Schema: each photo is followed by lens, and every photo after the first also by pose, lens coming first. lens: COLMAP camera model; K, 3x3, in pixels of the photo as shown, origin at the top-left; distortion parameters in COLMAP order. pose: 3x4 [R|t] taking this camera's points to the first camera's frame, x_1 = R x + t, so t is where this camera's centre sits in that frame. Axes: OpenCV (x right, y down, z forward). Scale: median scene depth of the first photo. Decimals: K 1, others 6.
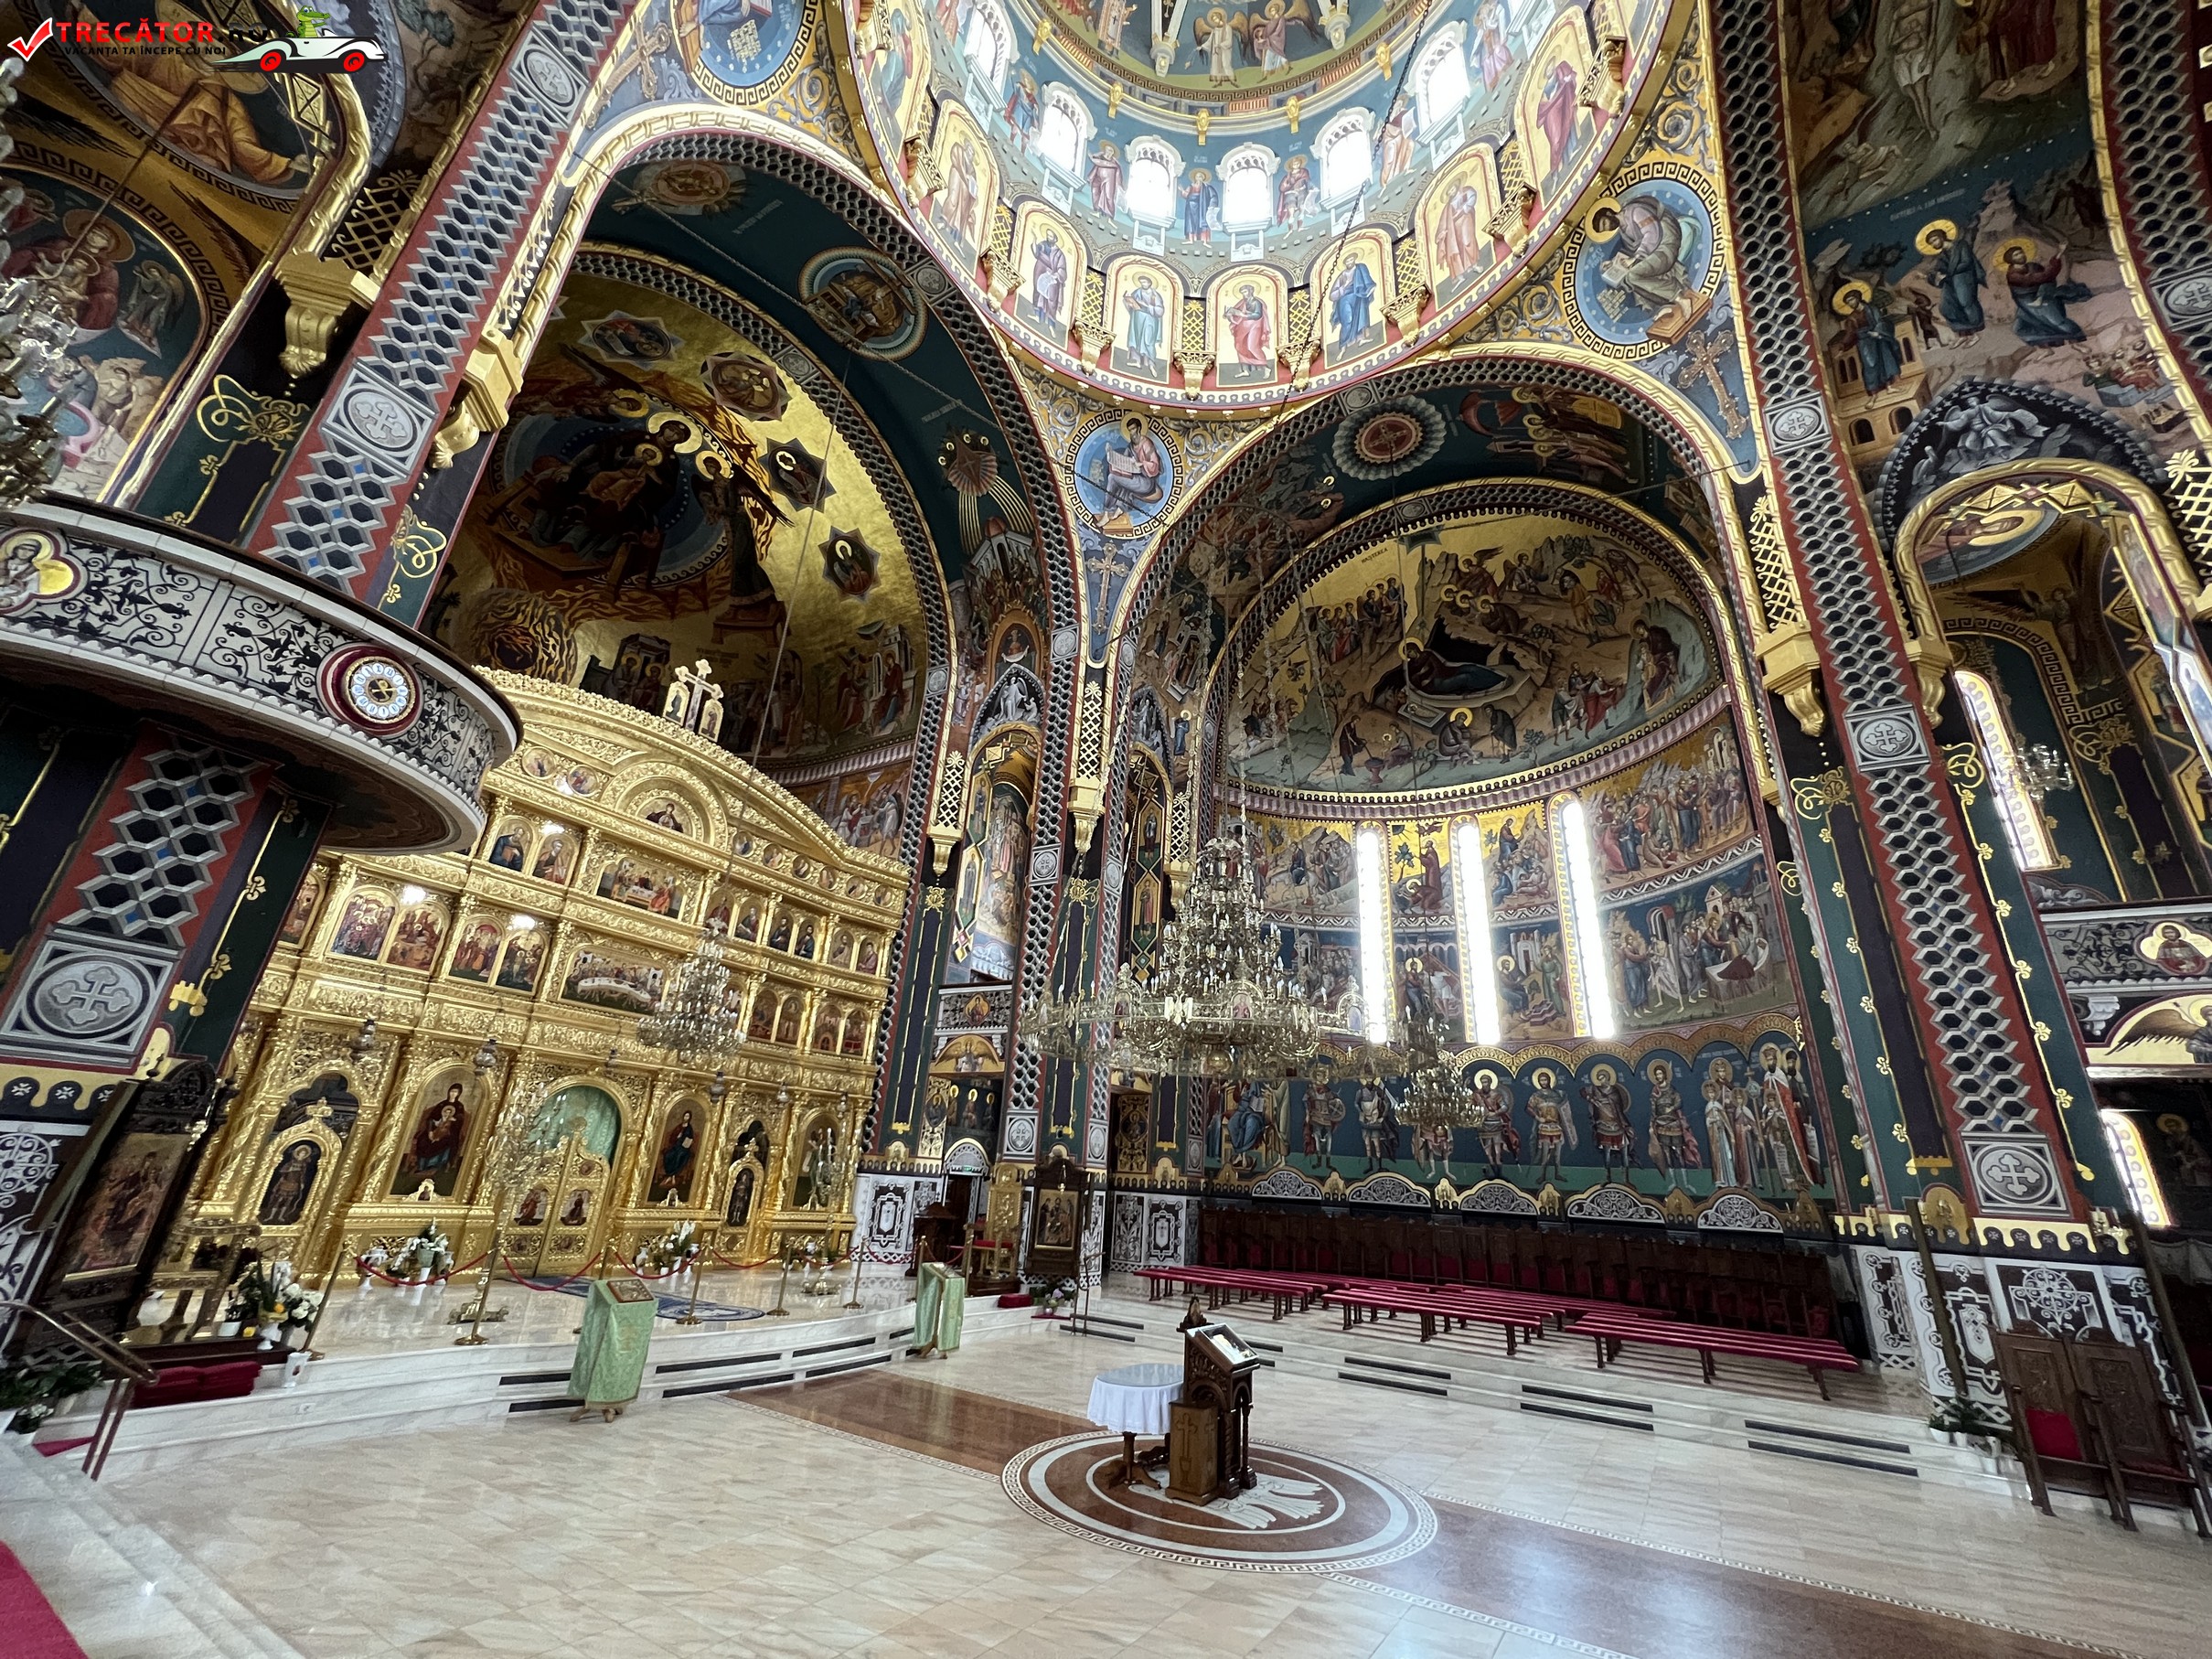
lens RADIAL K [[886.3, 0, 1106.1], [0, 886.3, 832.8], [0, 0, 1]] dist [-0.000483, 0.001018]
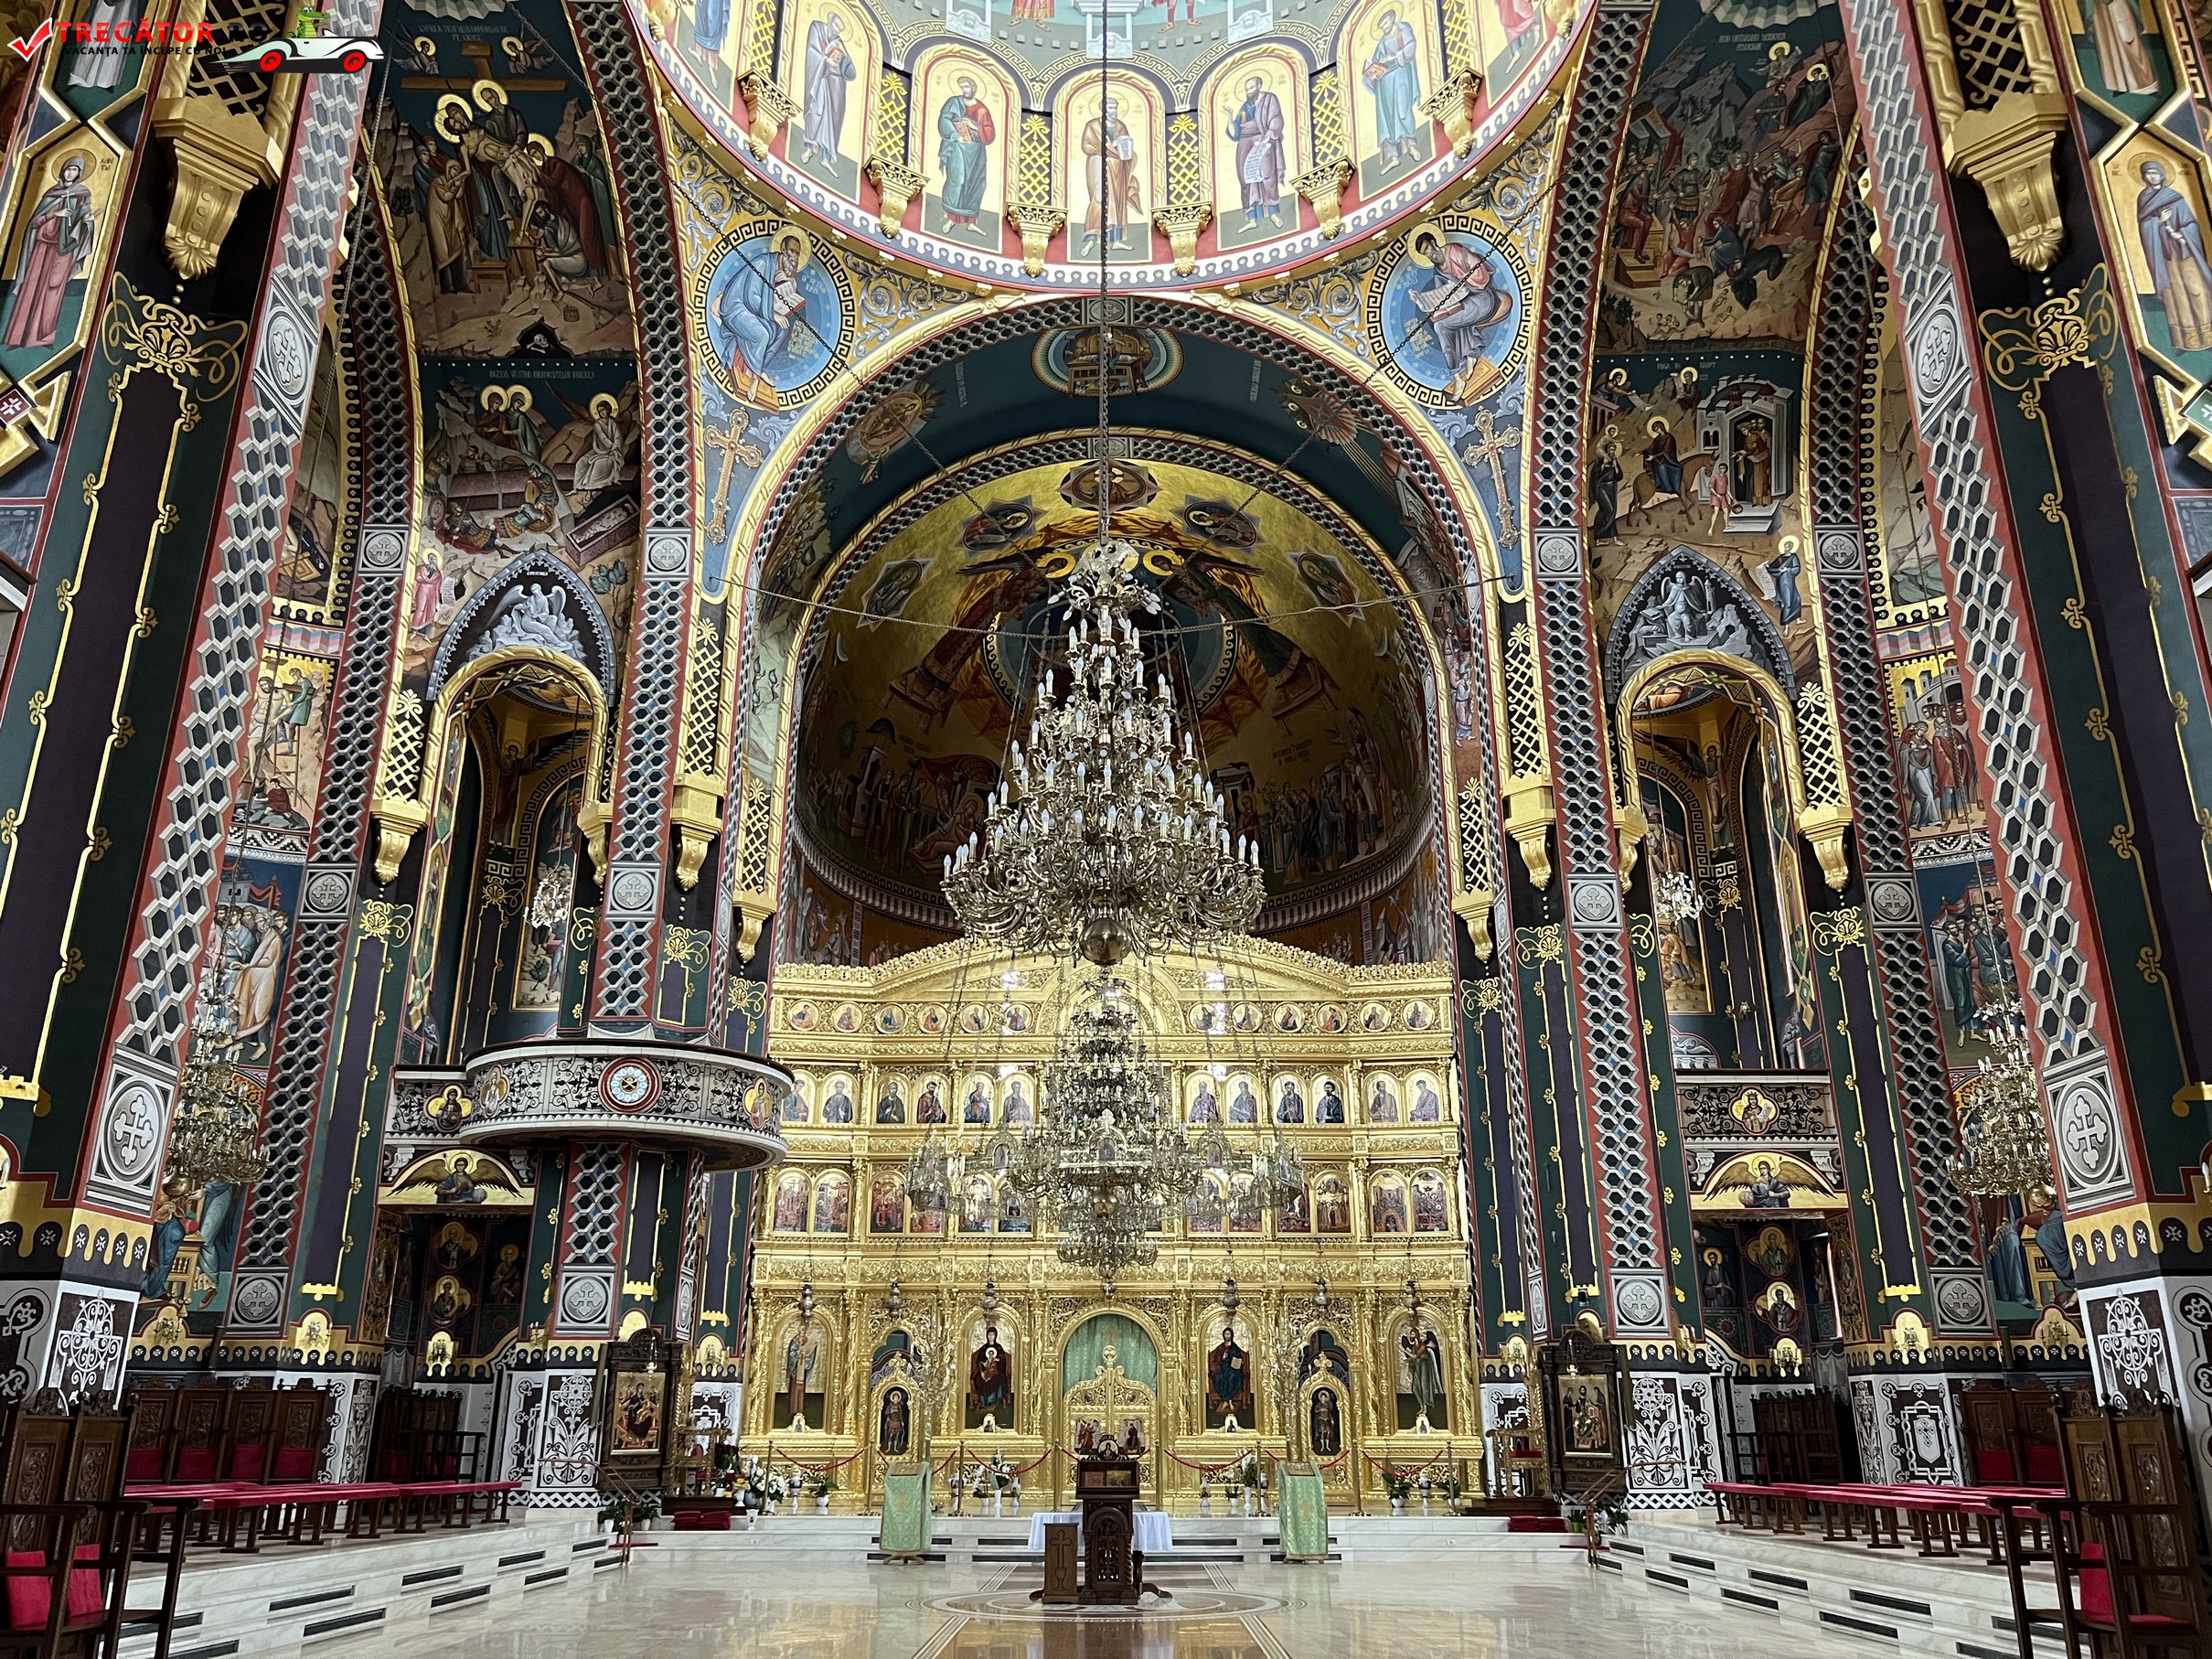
lens RADIAL K [[1671.4, 0, 1108.0], [0, 1671.4, 831.0], [0, 0, 1]] dist [0.042009, -0.041000]
pose [[0.521695, -0.352090, -0.777088, 0.802713], [0.347062, 0.919676, -0.183696, 0.102600], [0.779347, -0.173864, 0.601988, -0.020433]]
